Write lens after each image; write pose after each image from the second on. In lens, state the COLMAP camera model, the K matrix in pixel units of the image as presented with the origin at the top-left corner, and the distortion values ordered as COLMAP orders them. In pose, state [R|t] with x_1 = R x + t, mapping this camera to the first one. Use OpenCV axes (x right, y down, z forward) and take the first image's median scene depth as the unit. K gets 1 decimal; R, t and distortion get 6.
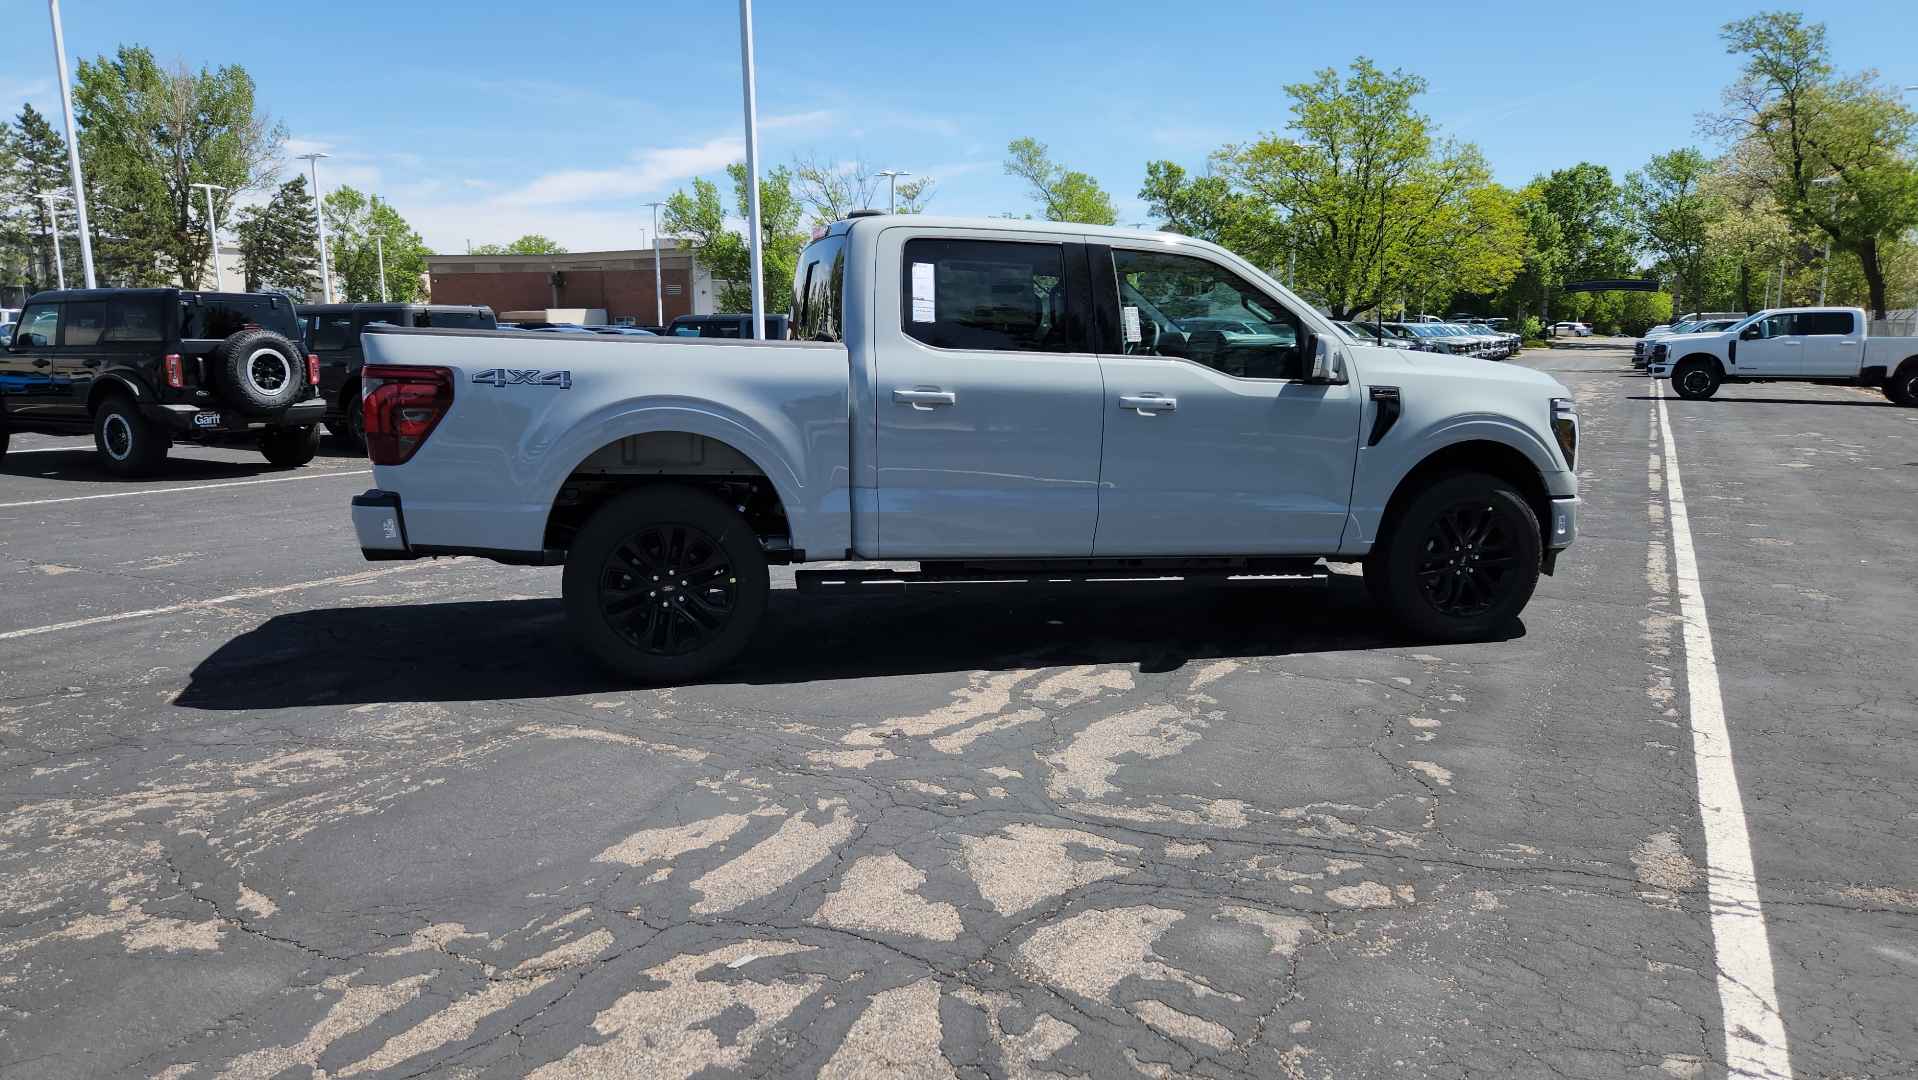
lens RADIAL K [[1302.2, 0, 922.2], [0, 1302.2, 541.7], [0, 0, 1]] dist [0.075719, -0.065146]
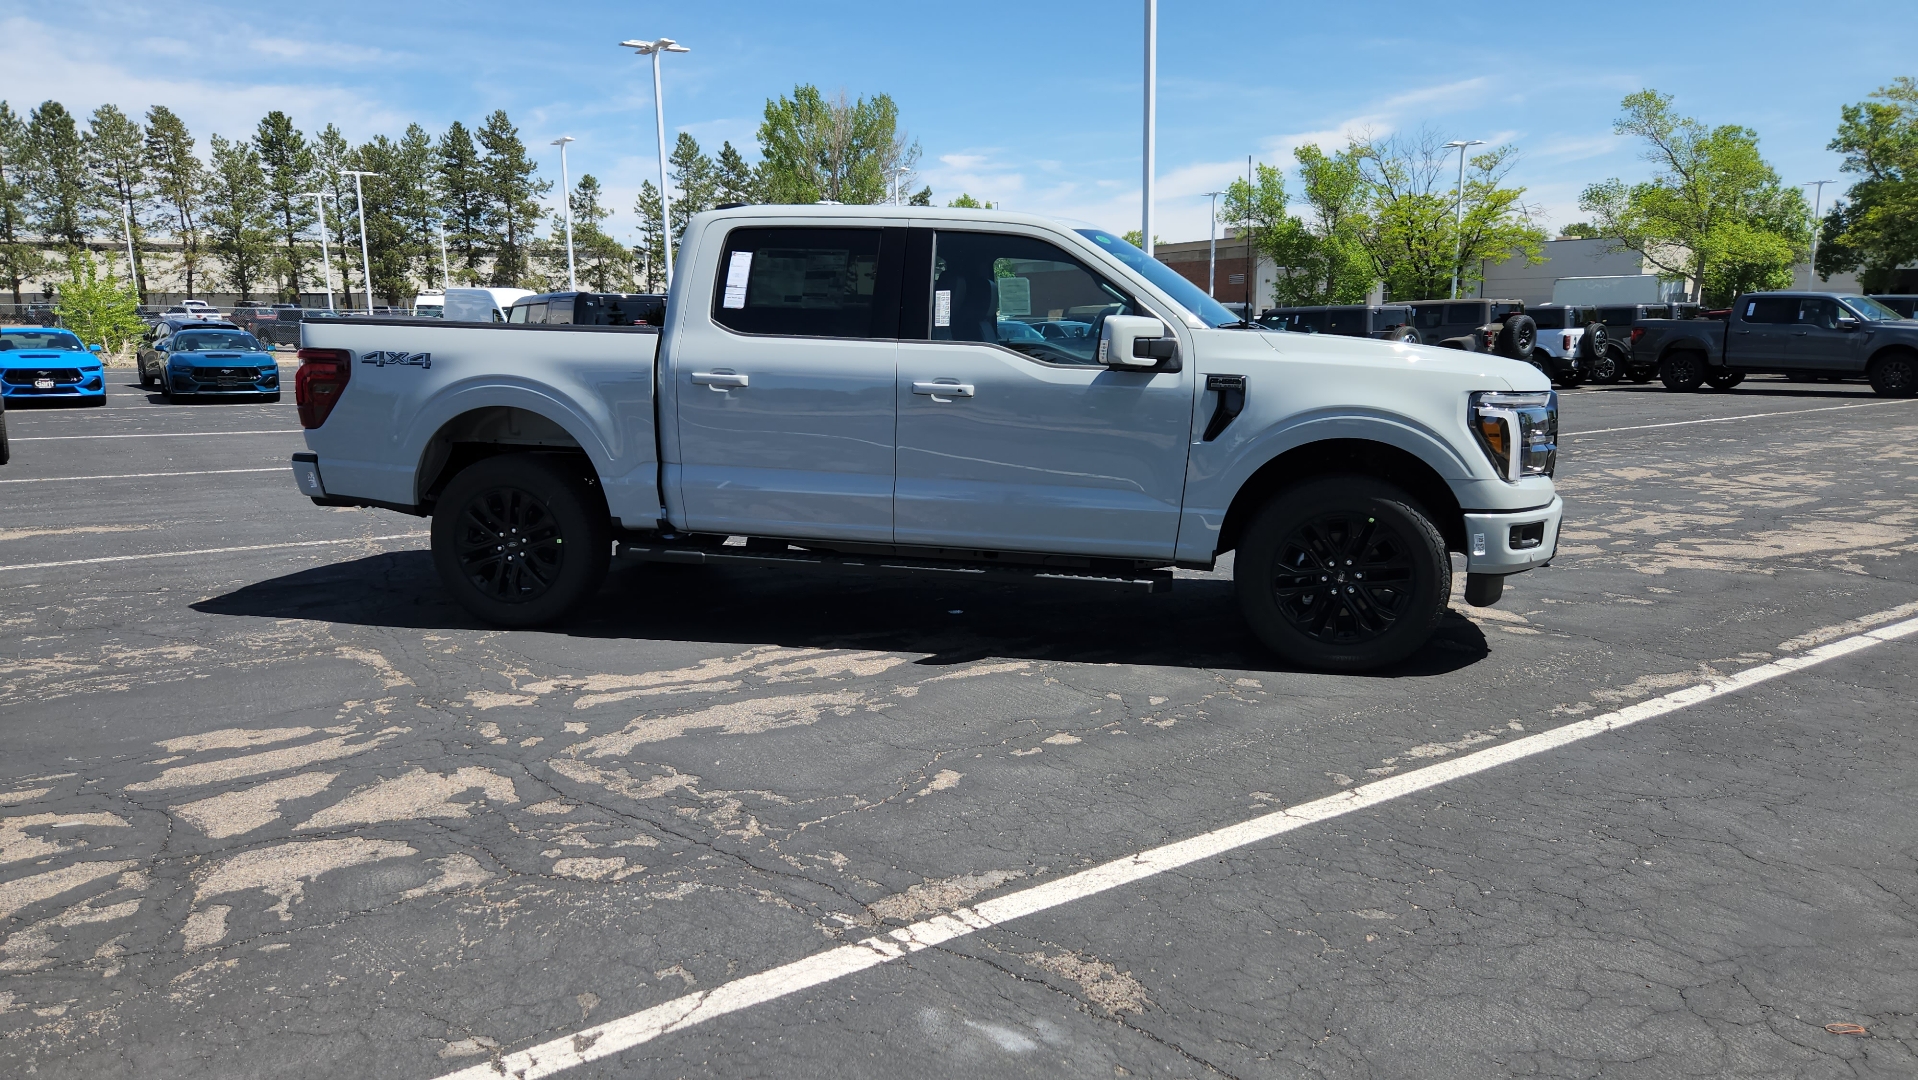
lens RADIAL K [[1302.2, 0, 922.2], [0, 1302.2, 541.7], [0, 0, 1]] dist [0.075719, -0.065146]
pose [[0.896448, 0.064069, -0.438492, 0.606449], [-0.061277, 0.997910, 0.020533, -0.011655], [0.438891, 0.008463, 0.898500, 0.121909]]
